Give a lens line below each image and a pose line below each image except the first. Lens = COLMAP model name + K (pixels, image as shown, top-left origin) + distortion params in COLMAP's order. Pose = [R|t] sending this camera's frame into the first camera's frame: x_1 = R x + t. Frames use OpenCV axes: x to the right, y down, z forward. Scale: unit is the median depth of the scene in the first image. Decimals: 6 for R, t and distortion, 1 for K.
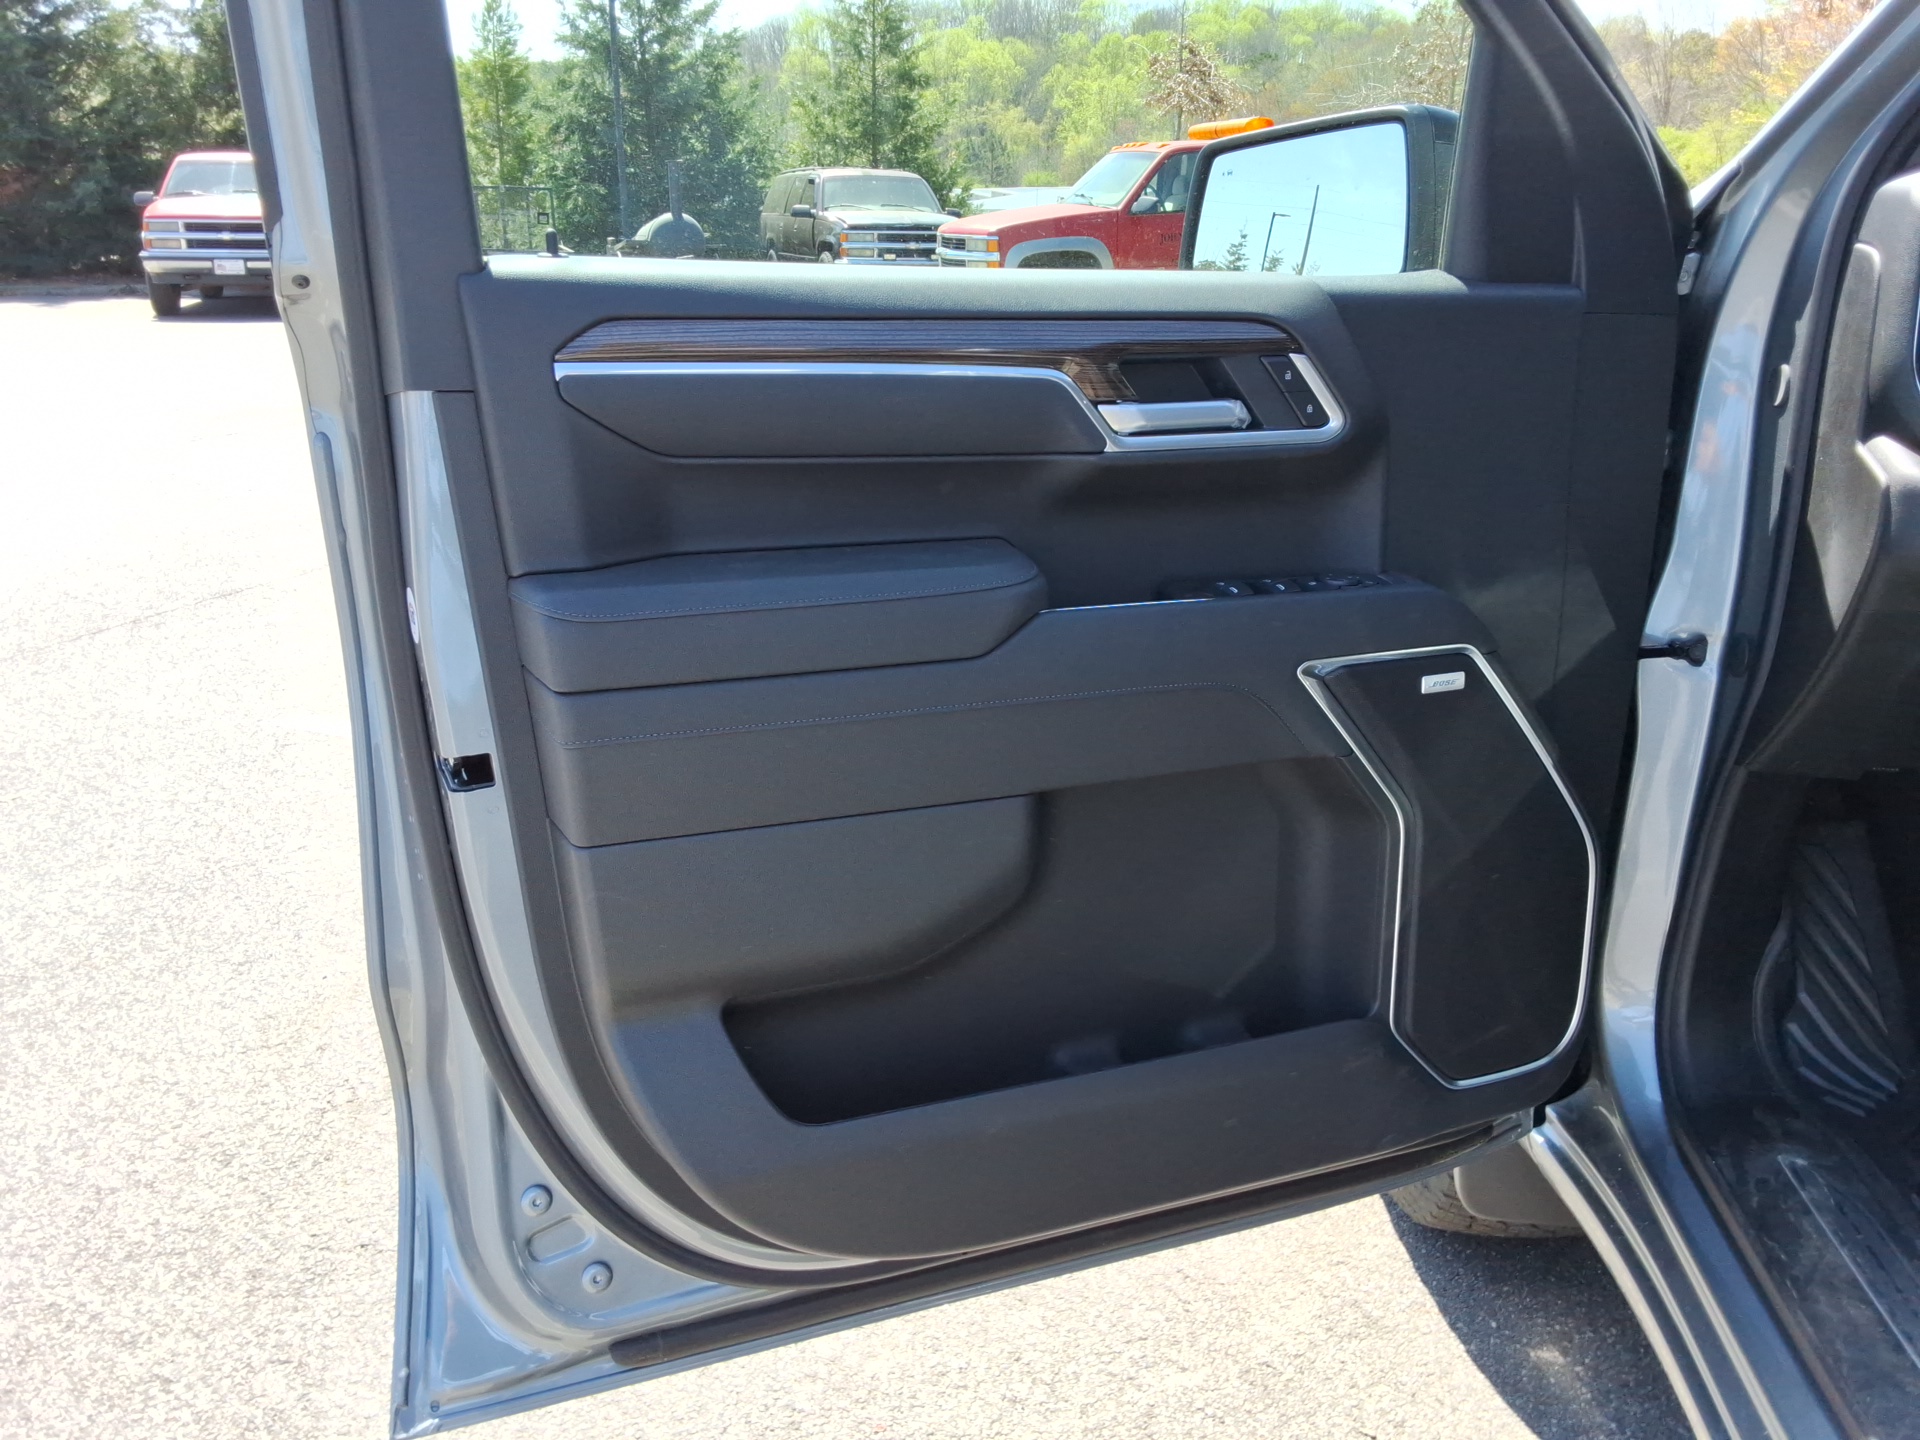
lens RADIAL K [[1535.1, 0, 965.4], [0, 1535.1, 713.9], [0, 0, 1]] dist [0.076324, -0.120074]
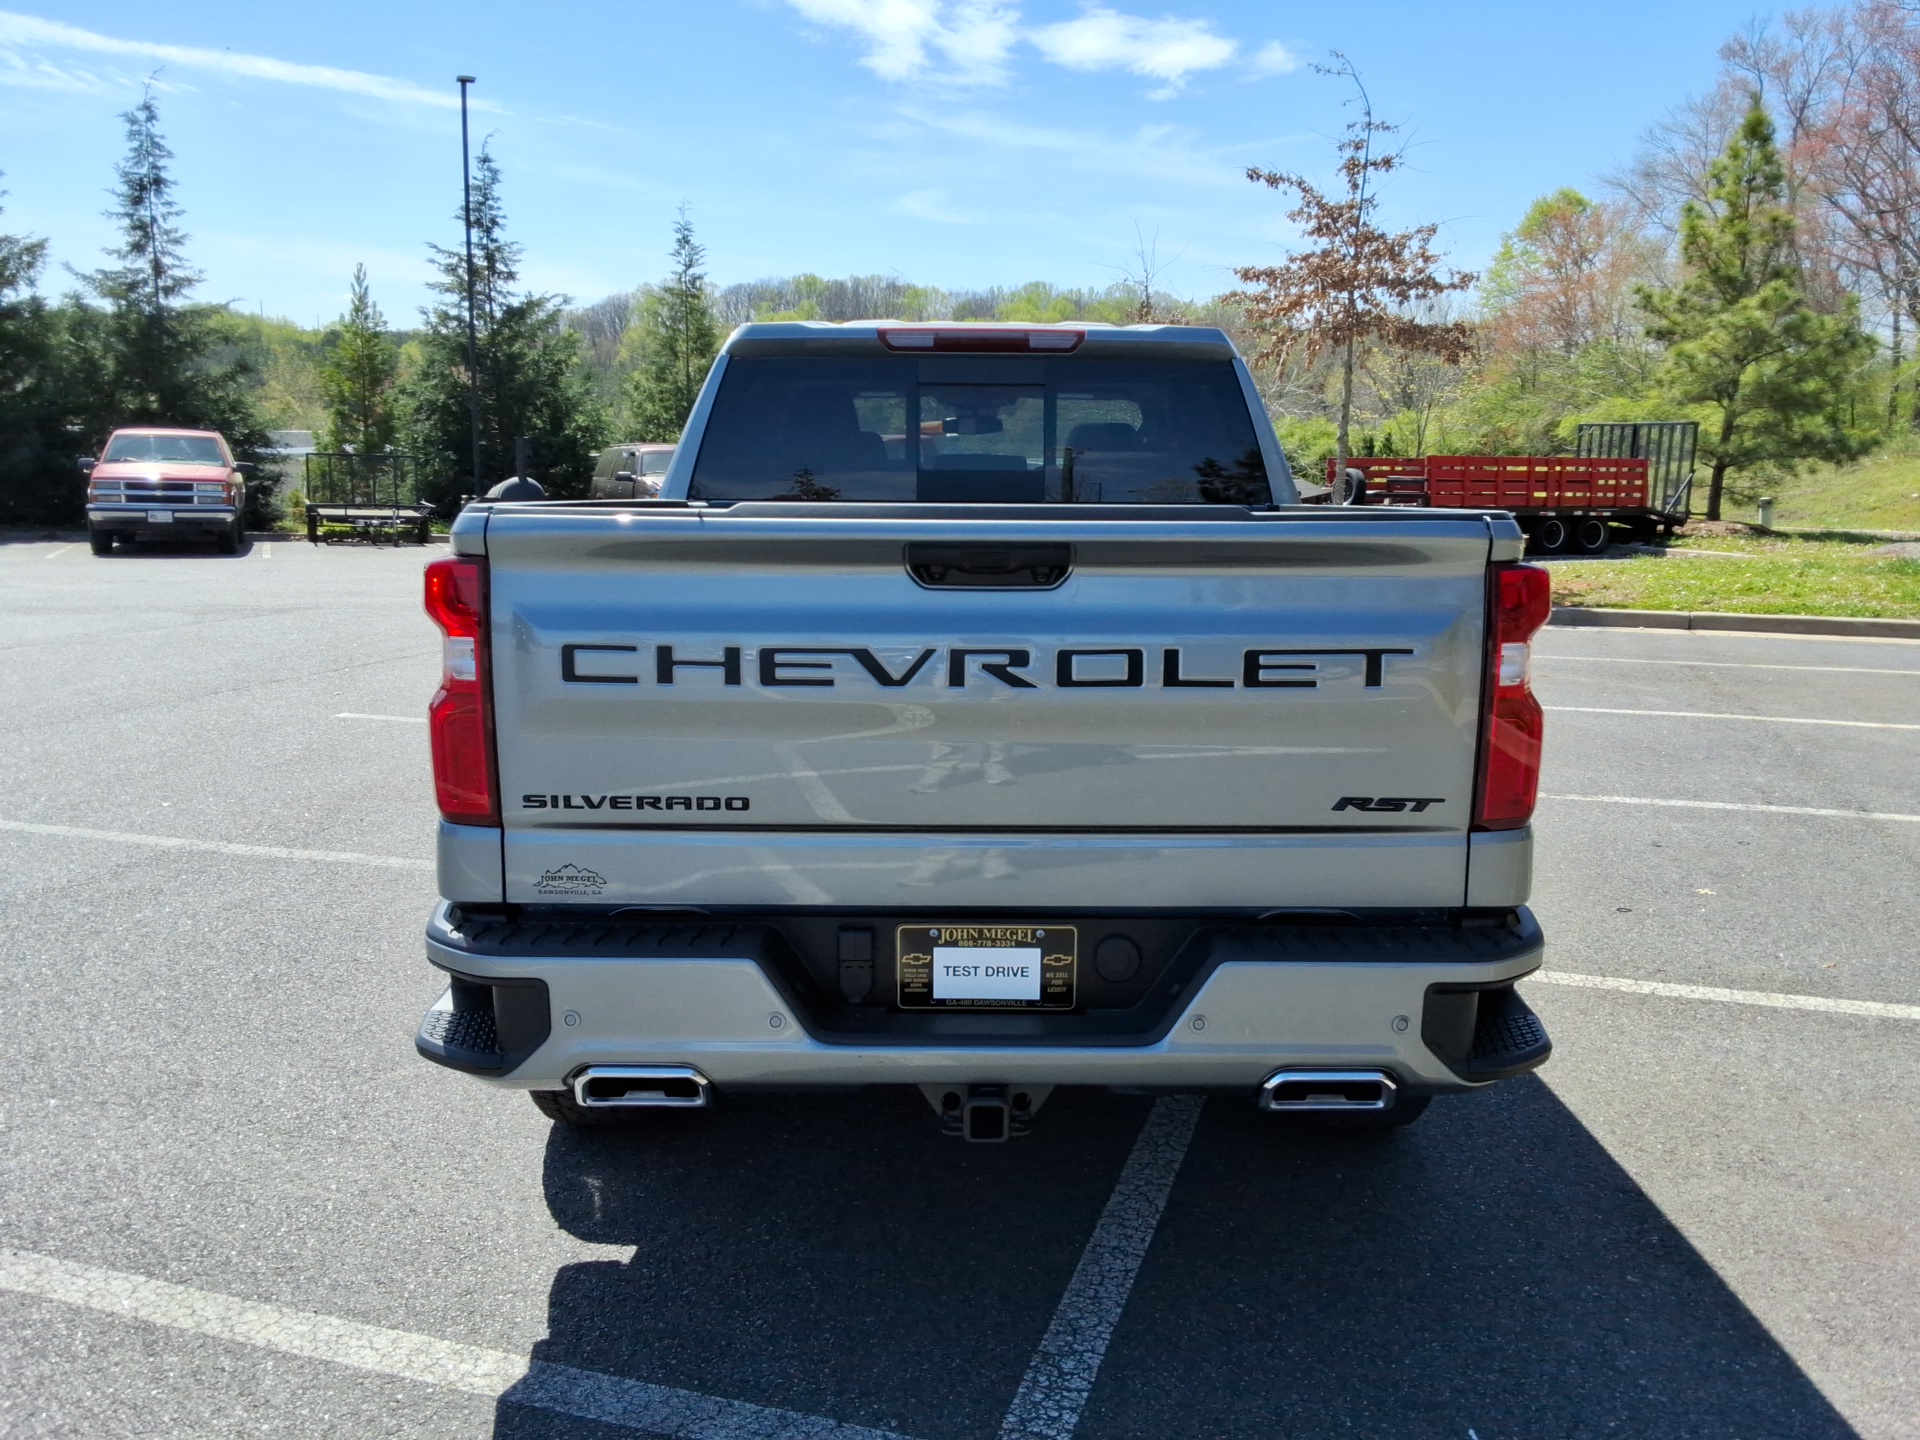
lens RADIAL K [[1535.1, 0, 977.7], [0, 1535.1, 718.4], [0, 0, 1]] dist [0.076324, -0.120074]
pose [[0.993736, -0.010079, 0.111296, 0.038087], [0.027427, 0.987461, -0.155463, 0.071392], [-0.108333, 0.157542, 0.981552, -0.229936]]
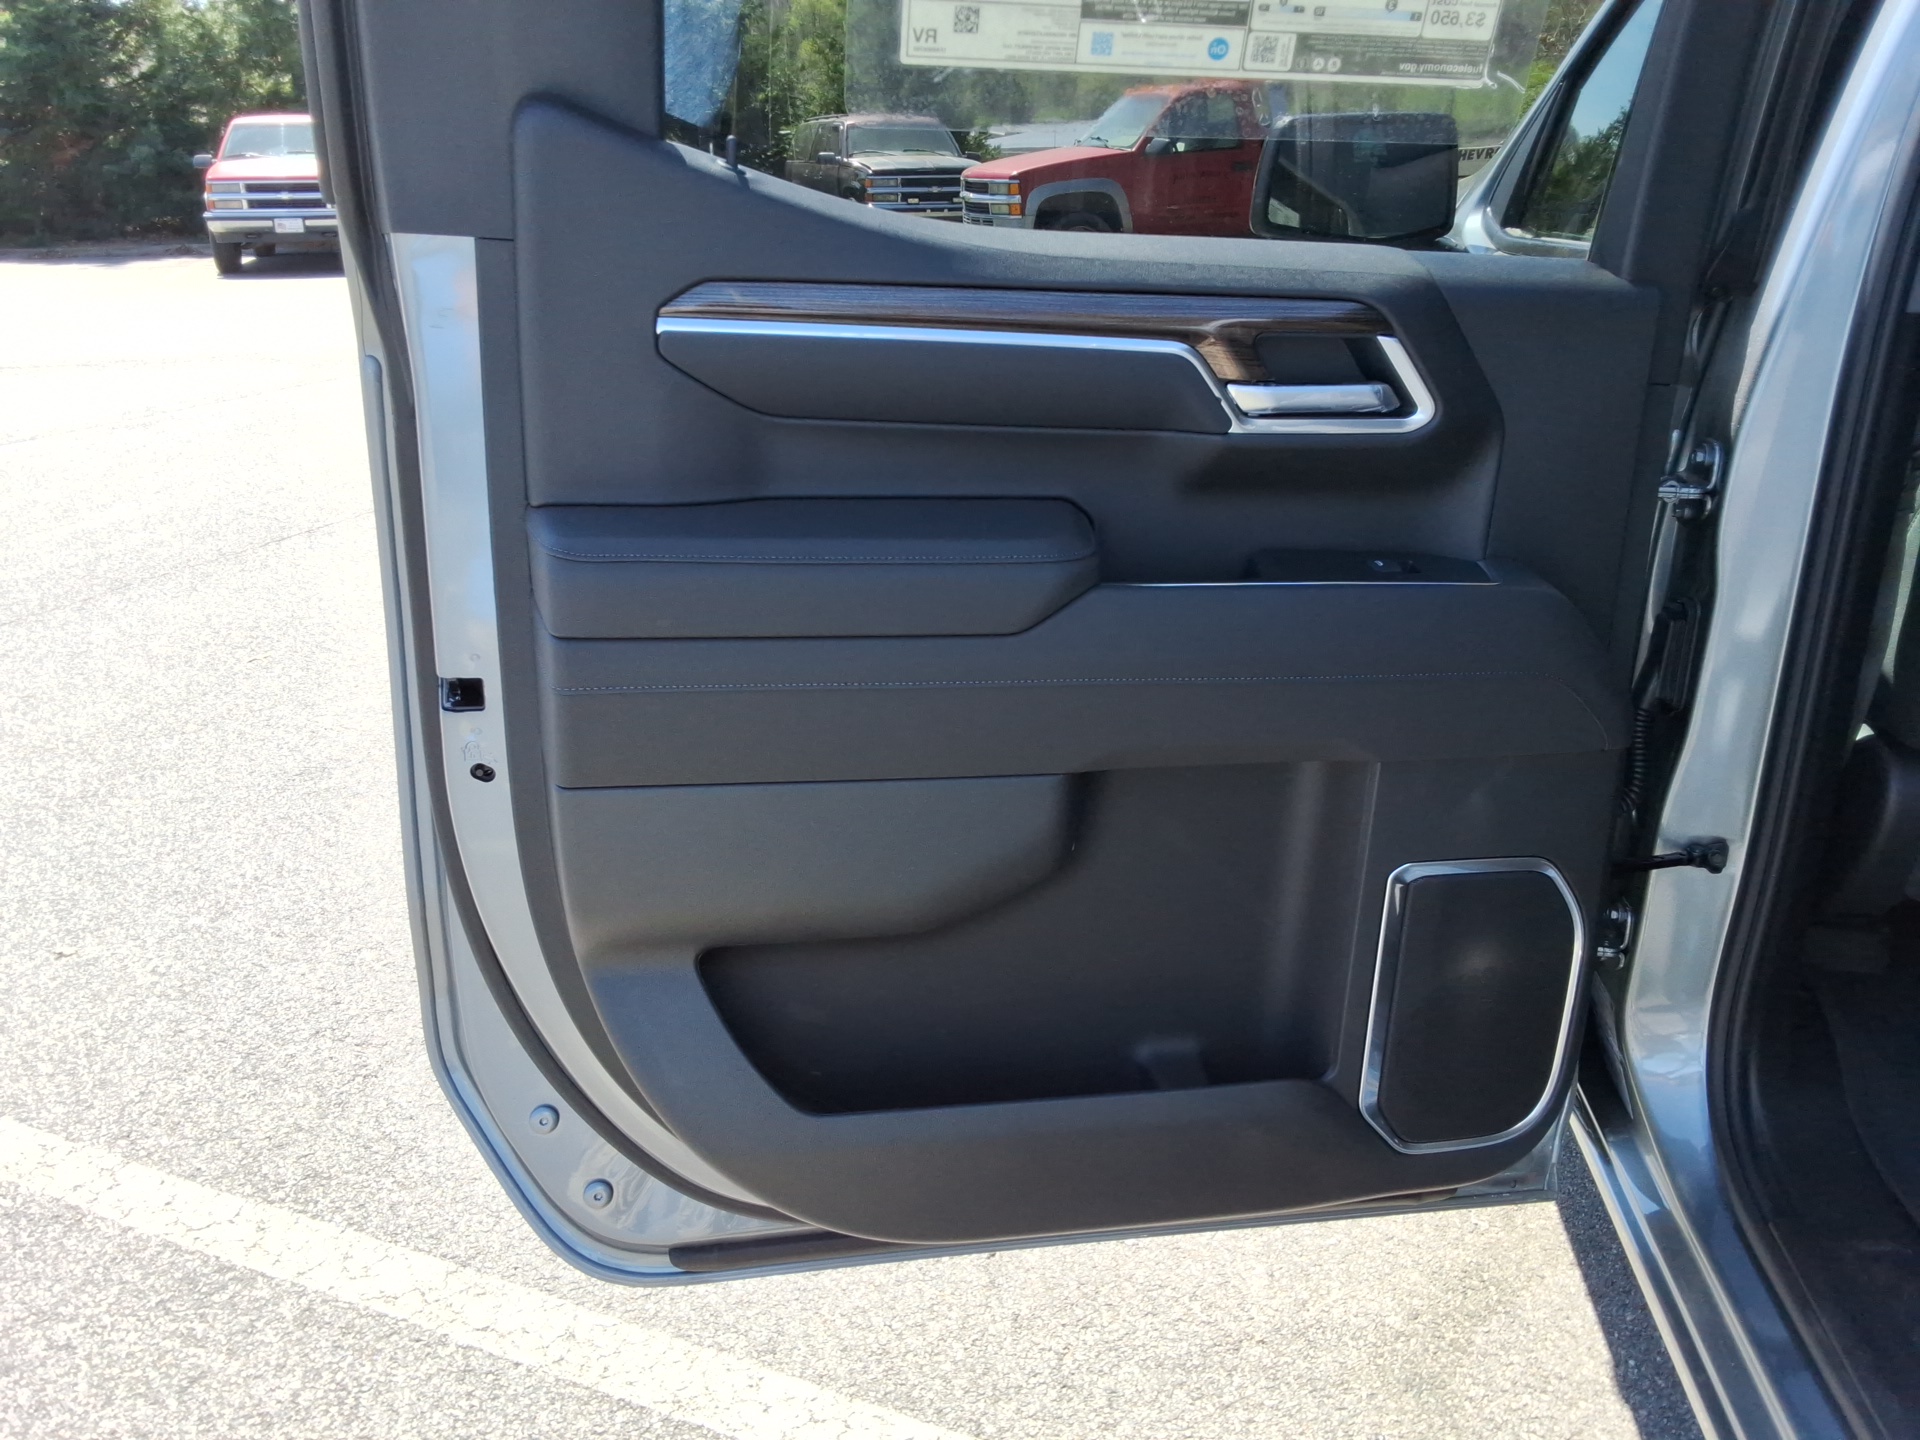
lens RADIAL K [[1535.1, 0, 975.1], [0, 1535.1, 691.1], [0, 0, 1]] dist [0.076324, -0.120074]
pose [[0.999740, -0.020770, -0.009447, -0.004082], [0.020973, 0.999539, 0.021967, 0.011121], [0.008986, -0.022159, 0.999714, -0.042946]]
